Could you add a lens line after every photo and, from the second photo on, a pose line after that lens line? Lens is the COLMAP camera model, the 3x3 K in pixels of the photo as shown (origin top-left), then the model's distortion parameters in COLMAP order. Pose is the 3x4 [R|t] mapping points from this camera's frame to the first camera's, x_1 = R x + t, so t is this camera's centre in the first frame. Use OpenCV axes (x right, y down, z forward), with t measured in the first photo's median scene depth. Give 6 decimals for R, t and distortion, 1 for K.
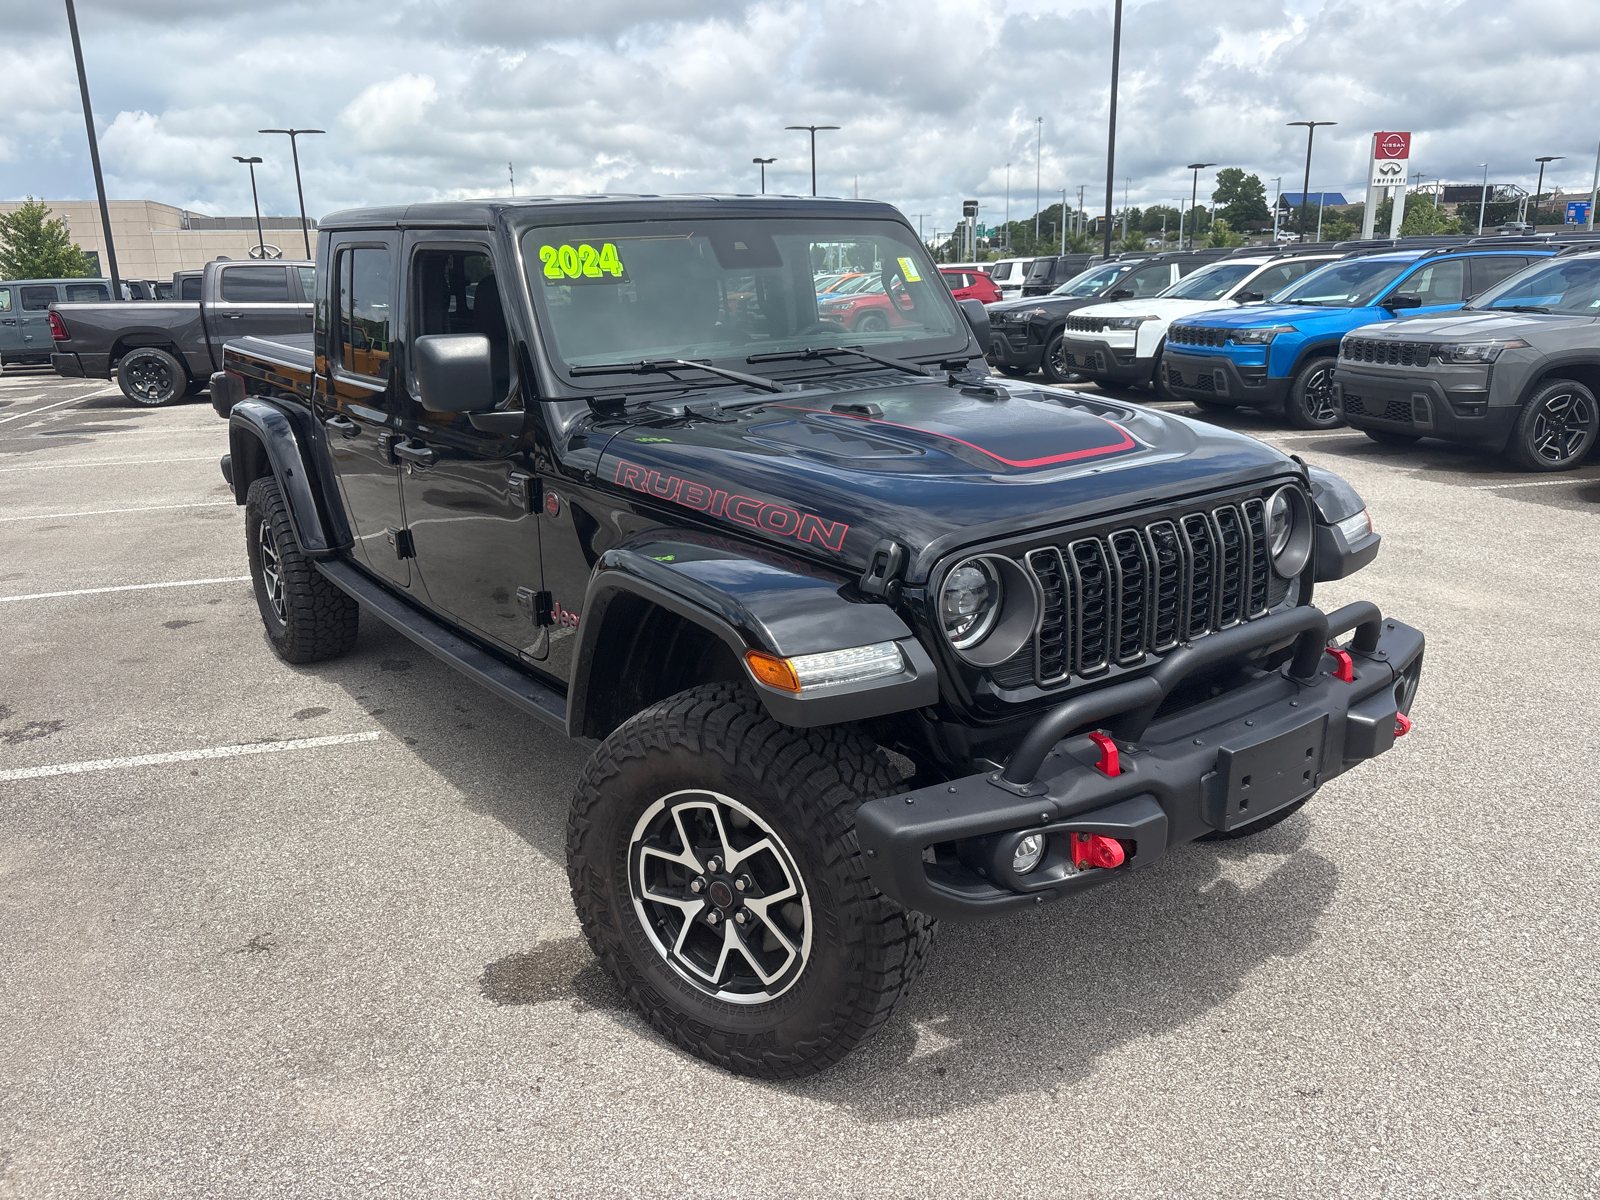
lens RADIAL K [[1214.3, 0, 805.7], [0, 1214.3, 614.6], [0, 0, 1]] dist [0.040030, -0.039674]
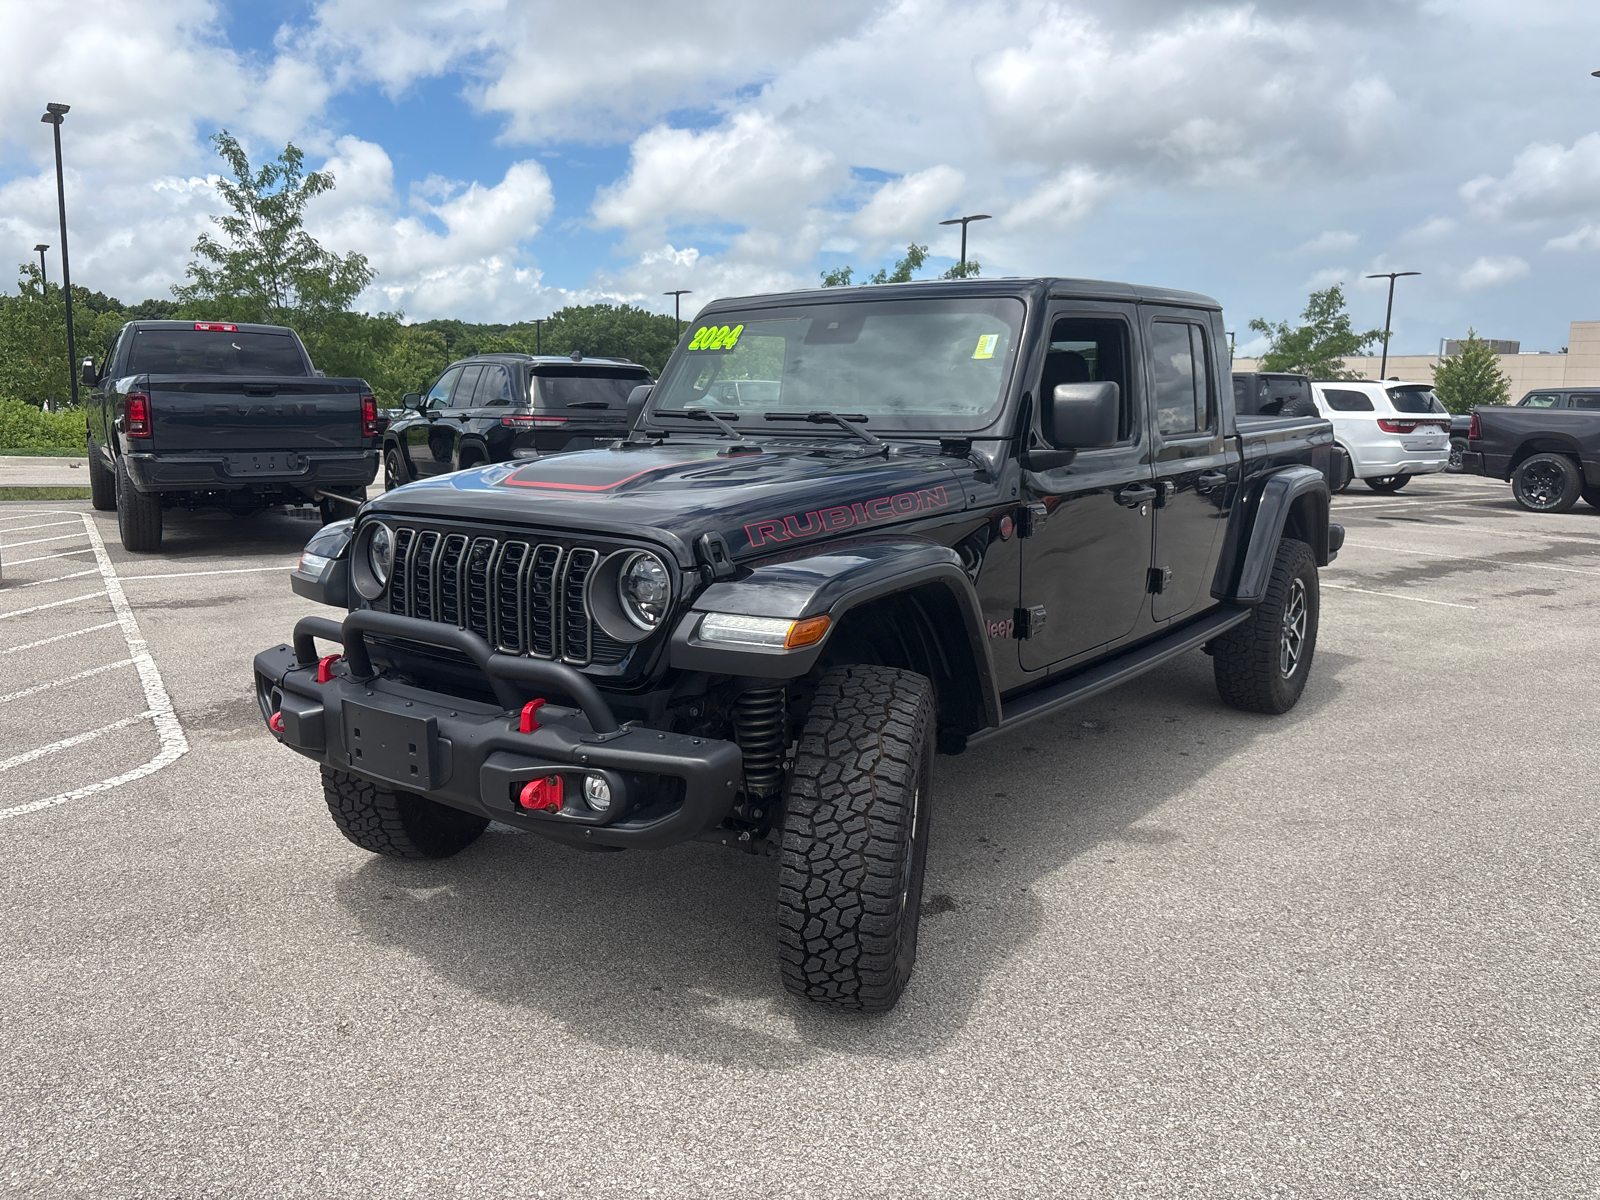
lens RADIAL K [[1214.3, 0, 786.4], [0, 1214.3, 583.8], [0, 0, 1]] dist [0.040030, -0.039674]
pose [[0.289131, 0.178894, -0.940426, 0.805296], [-0.284524, 0.954049, 0.094009, -0.121924], [0.914029, 0.240392, 0.326744, 0.476951]]
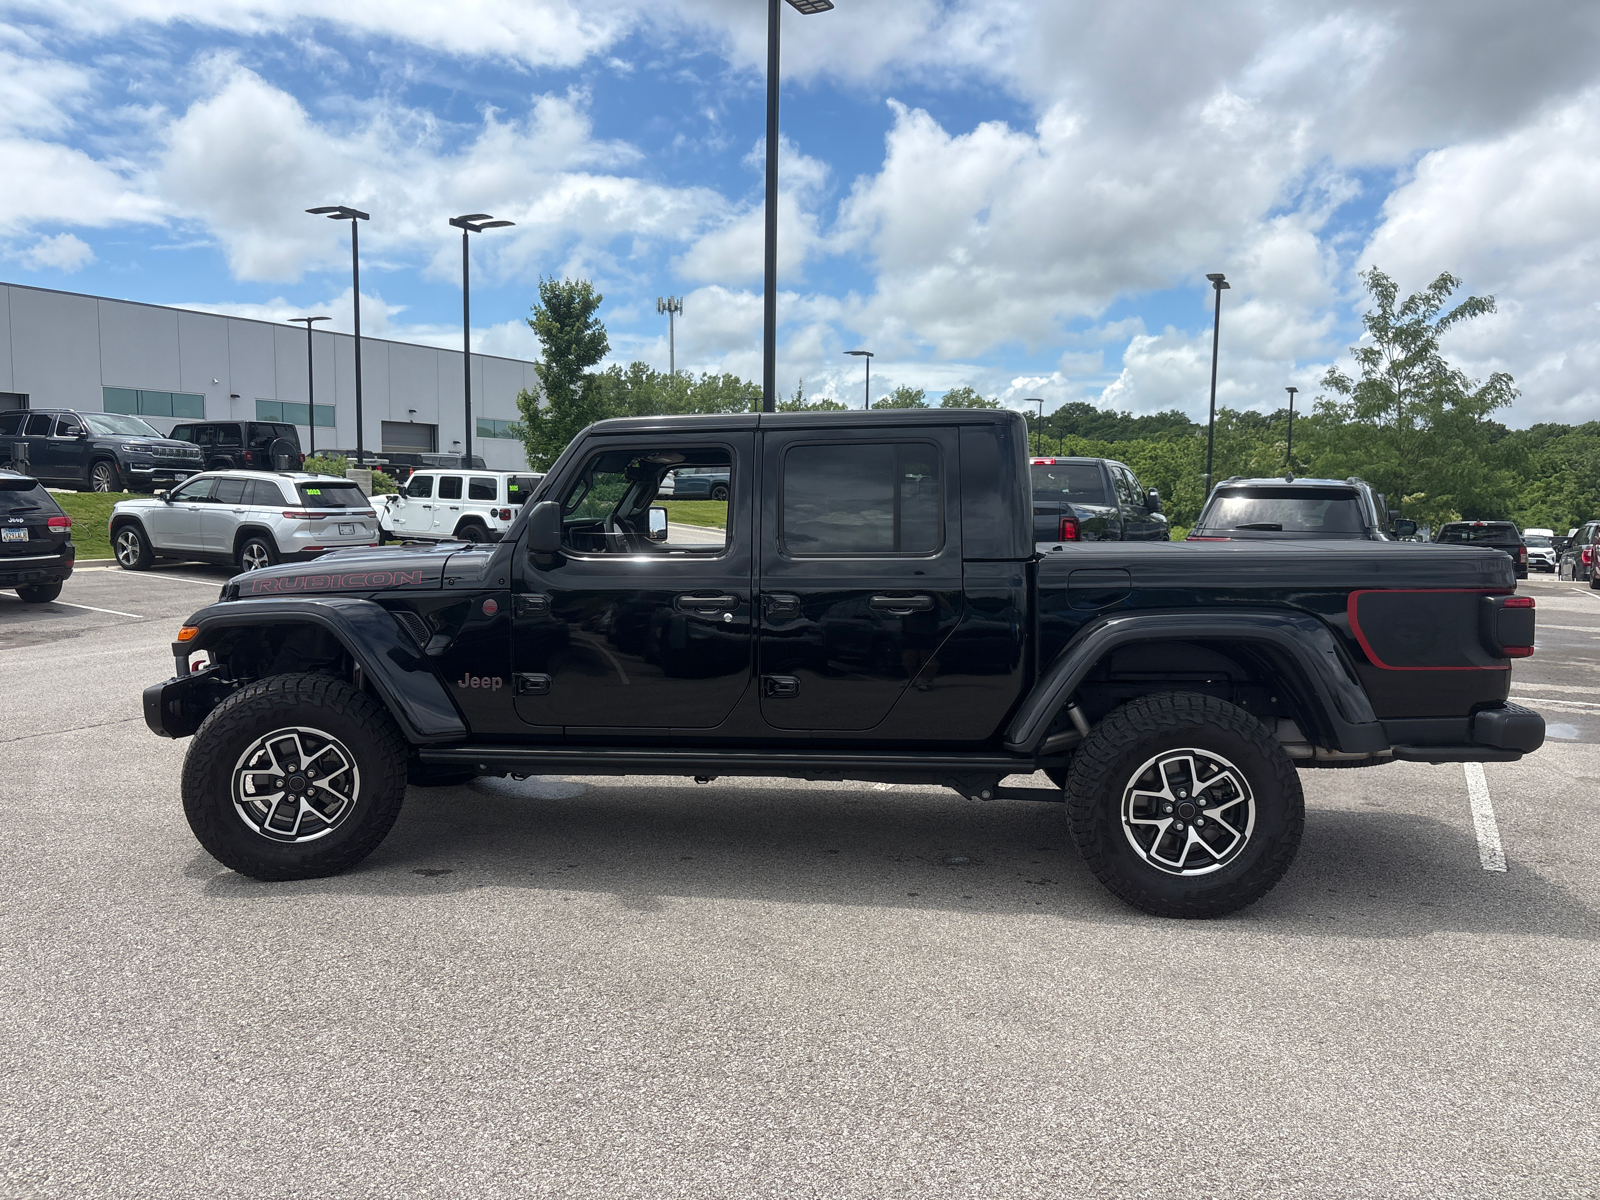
lens RADIAL K [[1214.3, 0, 775.4], [0, 1214.3, 591.8], [0, 0, 1]] dist [0.040030, -0.039674]
pose [[-0.675560, 0.074099, -0.733573, 0.714209], [-0.197672, 0.940311, 0.277021, -0.462368], [0.710313, 0.332151, -0.620589, 1.629546]]
